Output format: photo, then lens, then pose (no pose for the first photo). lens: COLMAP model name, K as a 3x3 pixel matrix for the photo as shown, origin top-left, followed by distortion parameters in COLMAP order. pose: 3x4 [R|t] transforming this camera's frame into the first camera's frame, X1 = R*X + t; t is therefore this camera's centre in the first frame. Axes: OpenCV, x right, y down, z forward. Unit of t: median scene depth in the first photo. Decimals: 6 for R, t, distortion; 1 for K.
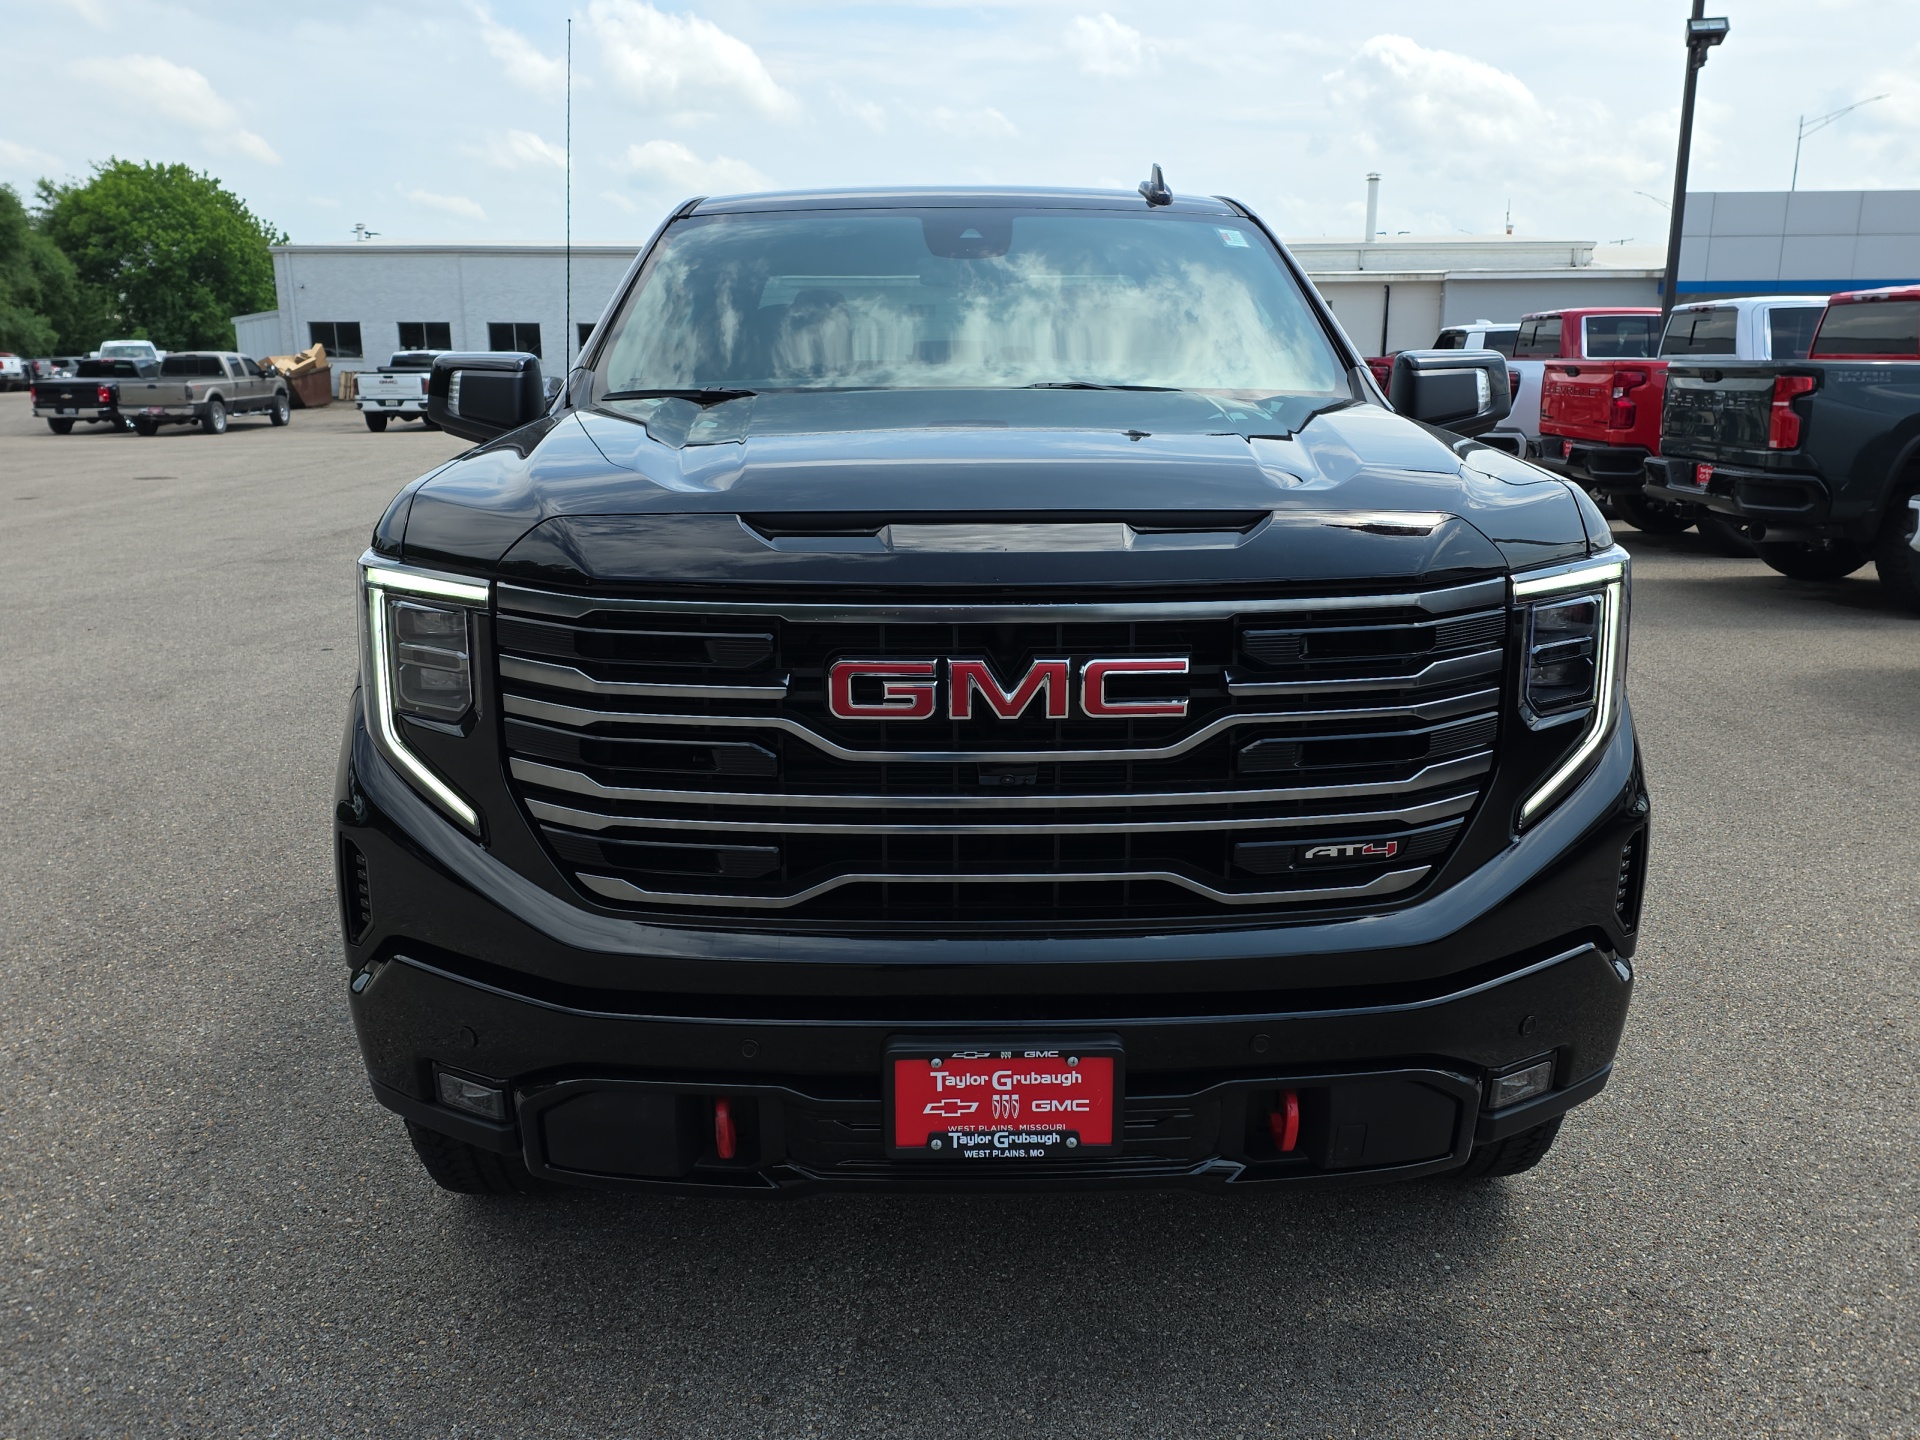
lens RADIAL K [[1627.3, 0, 946.9], [0, 1627.3, 721.9], [0, 0, 1]] dist [0.072923, -0.072601]
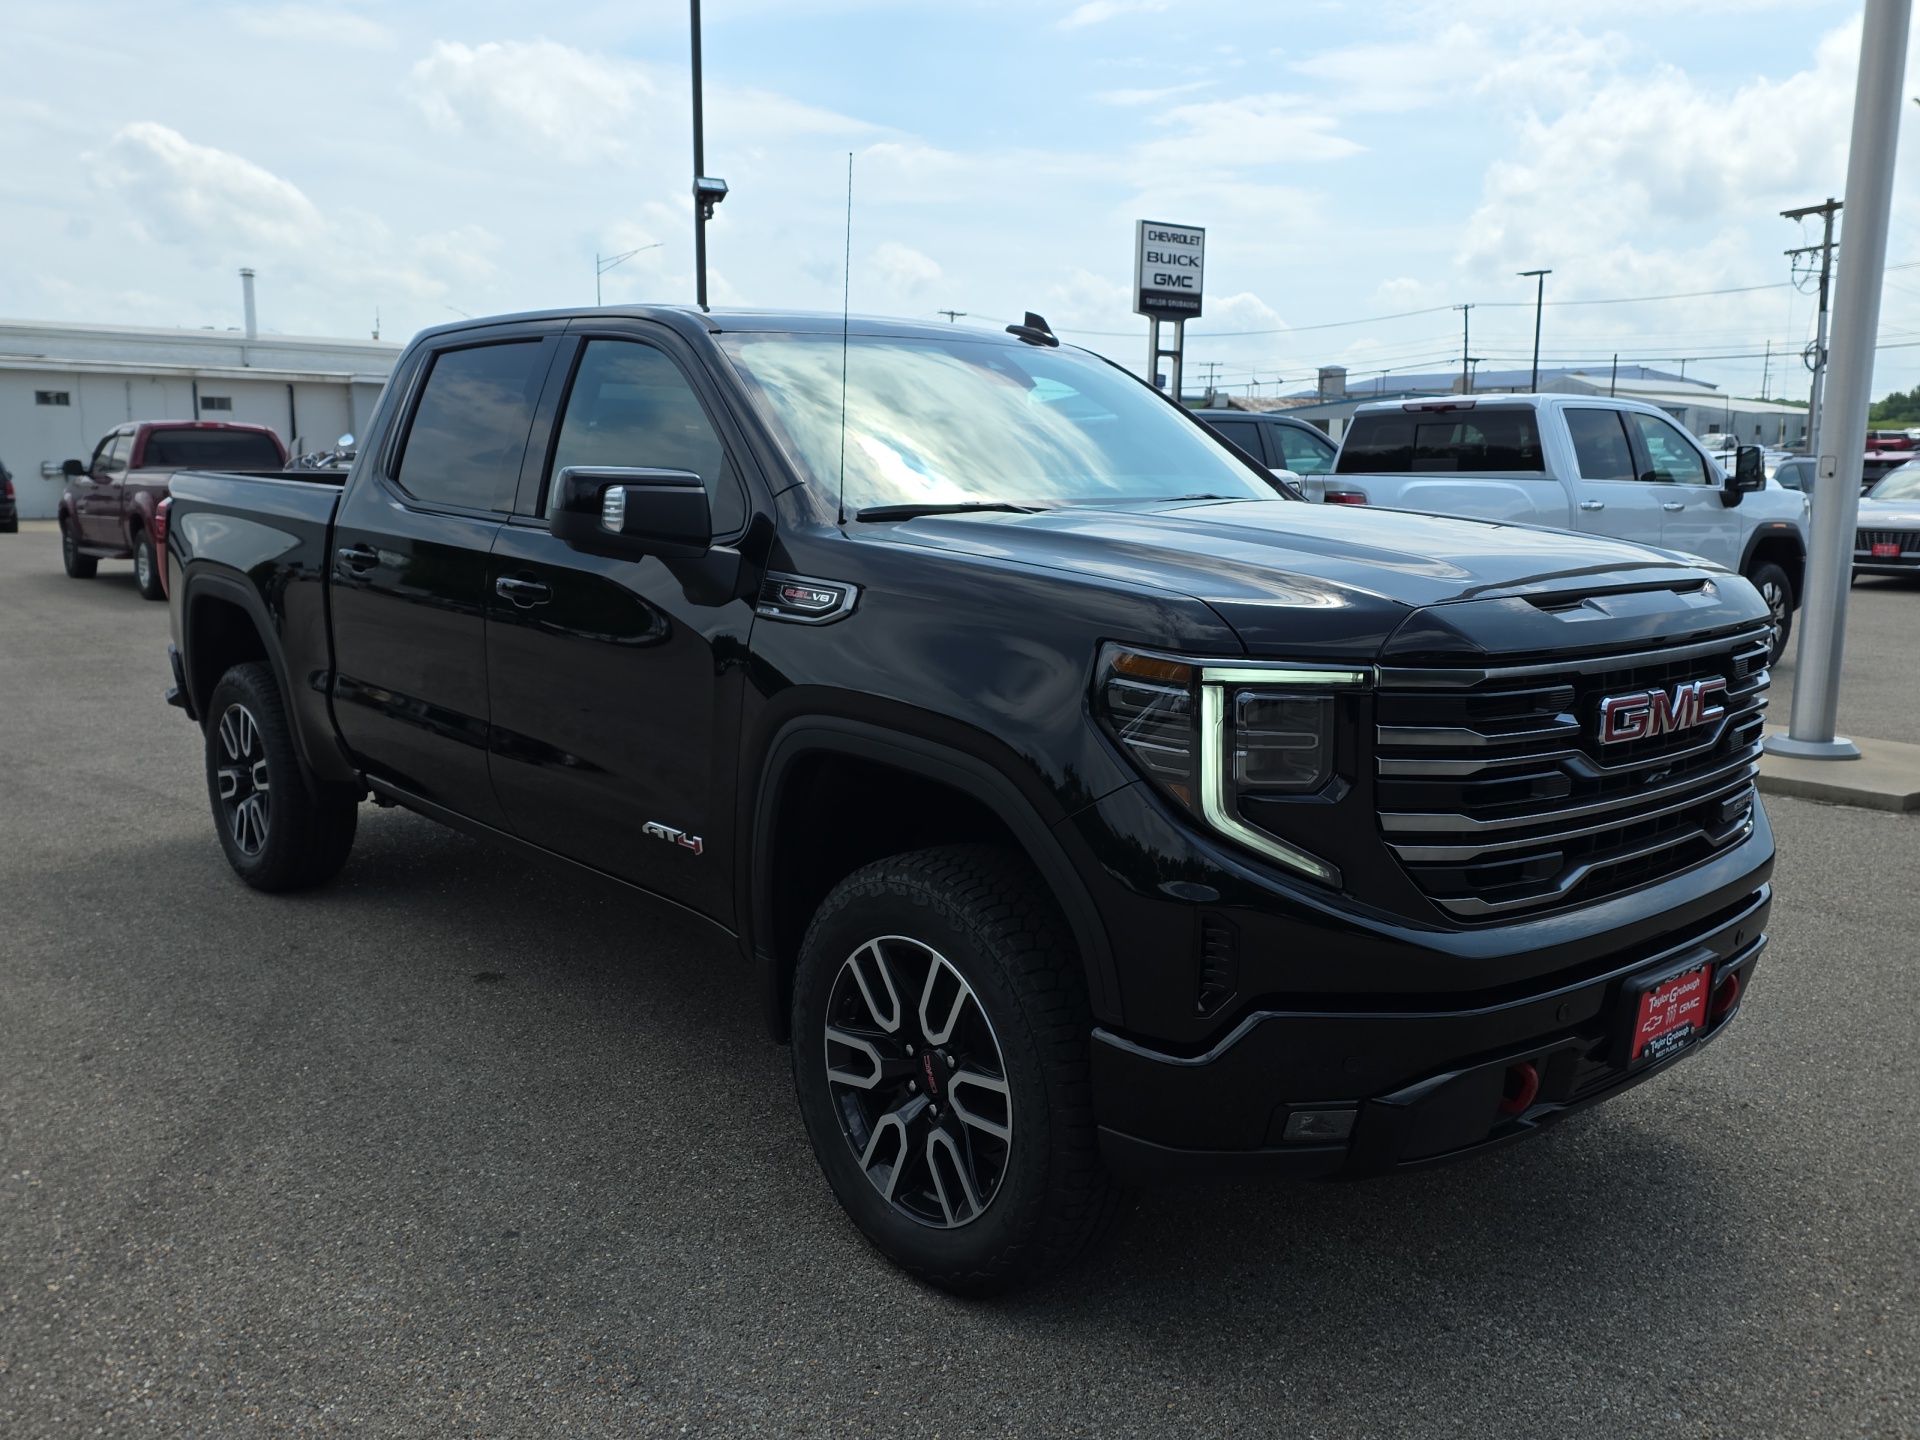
lens RADIAL K [[1627.3, 0, 963.2], [0, 1627.3, 709.2], [0, 0, 1]] dist [0.072923, -0.072601]
pose [[0.754522, -0.090755, 0.649969, -1.213004], [0.133845, 0.990856, -0.017022, -0.070337], [-0.642481, 0.099839, 0.759770, 0.284393]]
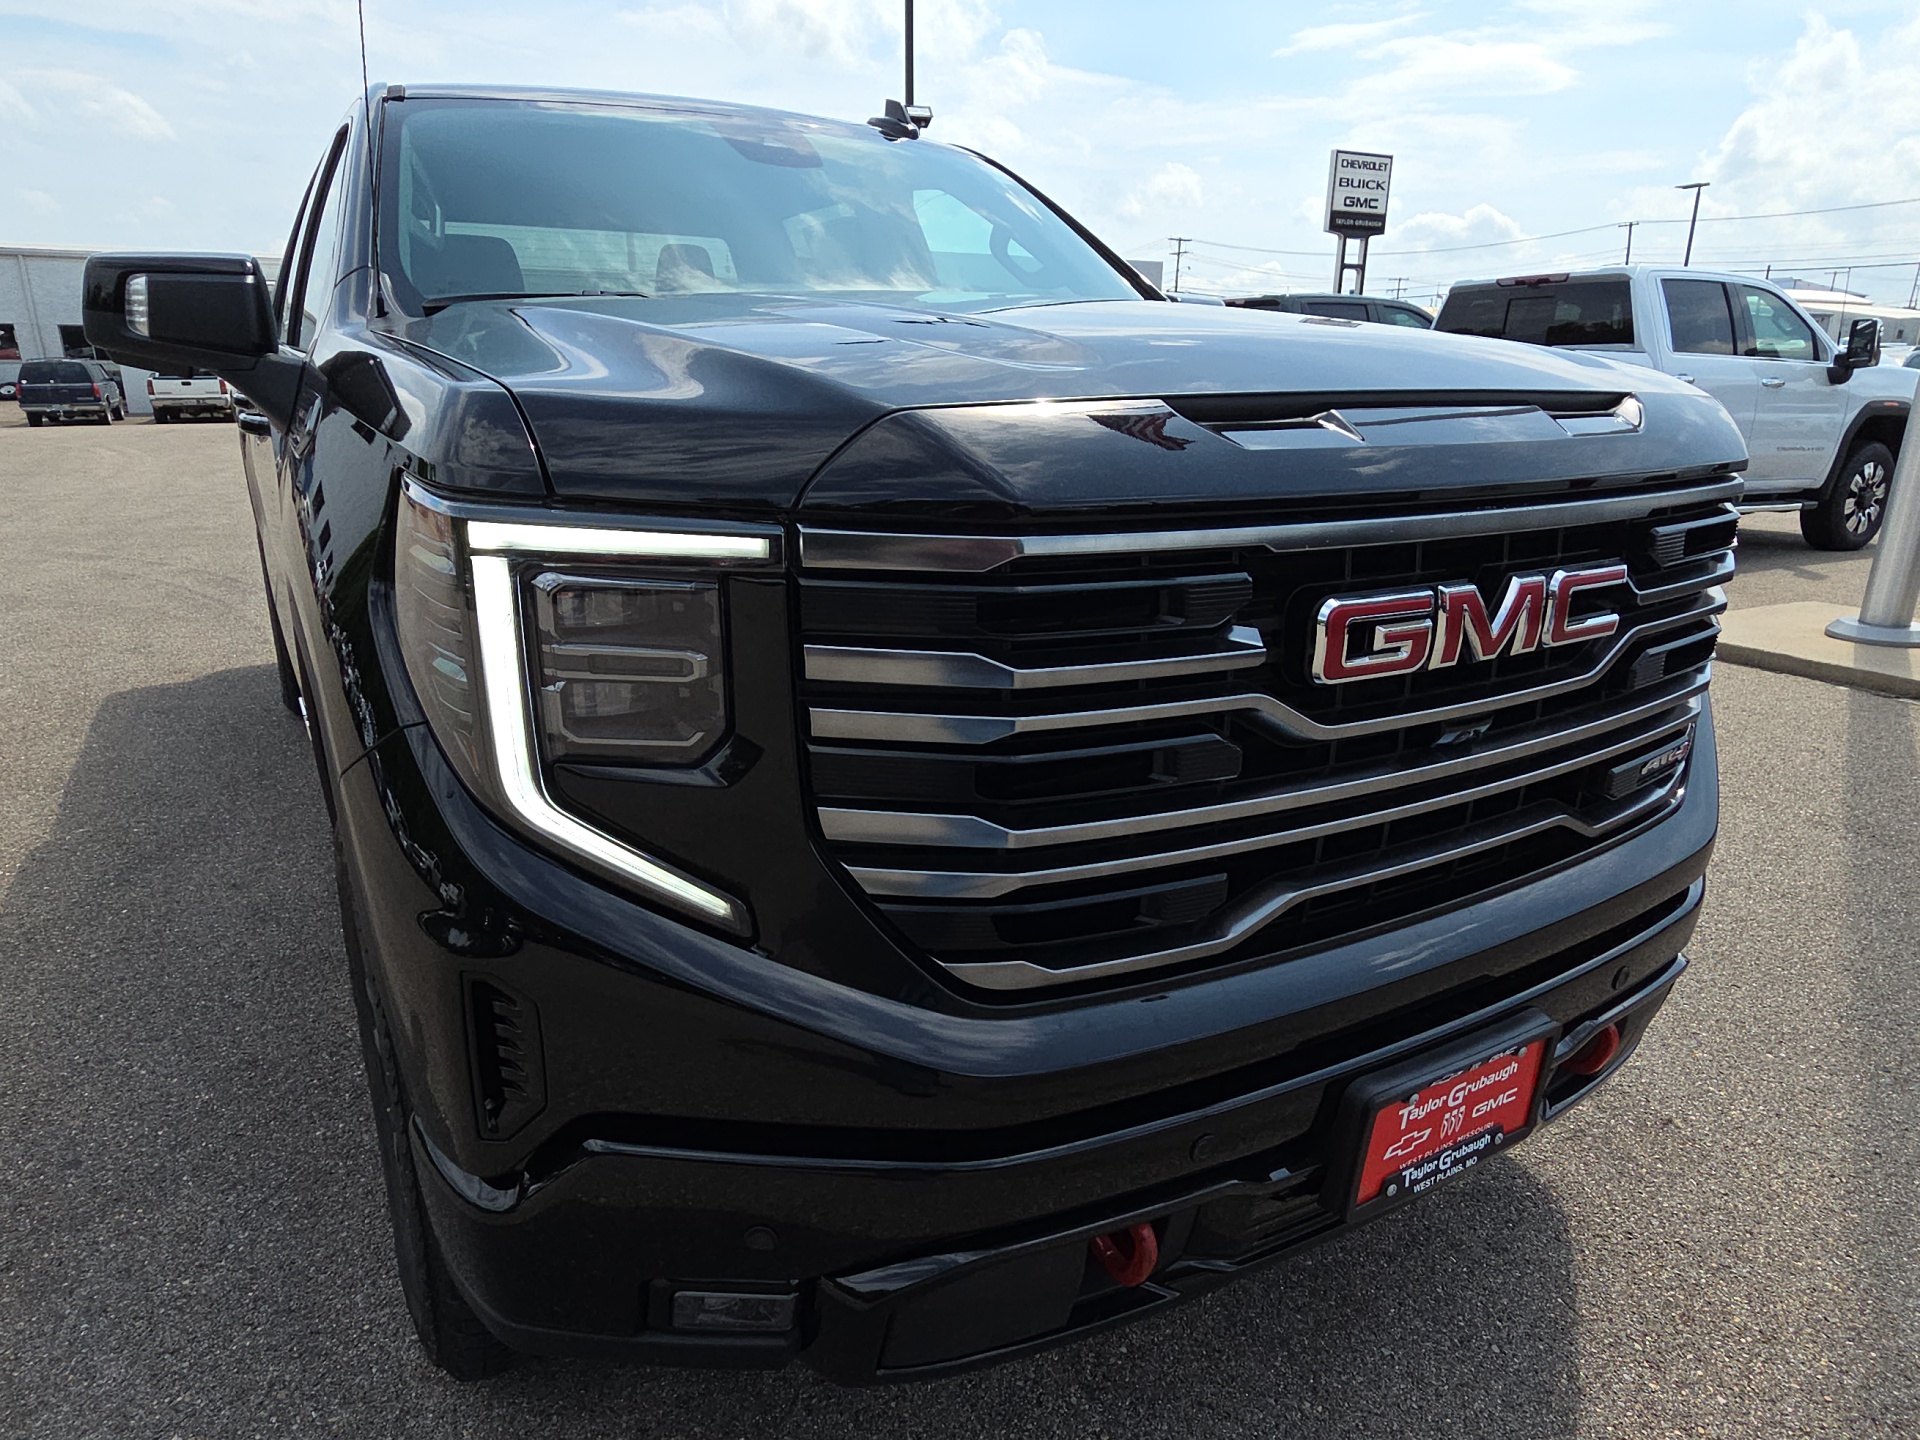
lens RADIAL K [[1207.4, 0, 944.0], [0, 1207.4, 736.0], [0, 0, 1]] dist [-0.006103, 0.010250]
pose [[0.871473, -0.138381, 0.470517, -0.424708], [0.101329, 0.989472, 0.103331, -0.046558], [-0.479862, -0.042373, 0.876320, 0.556721]]
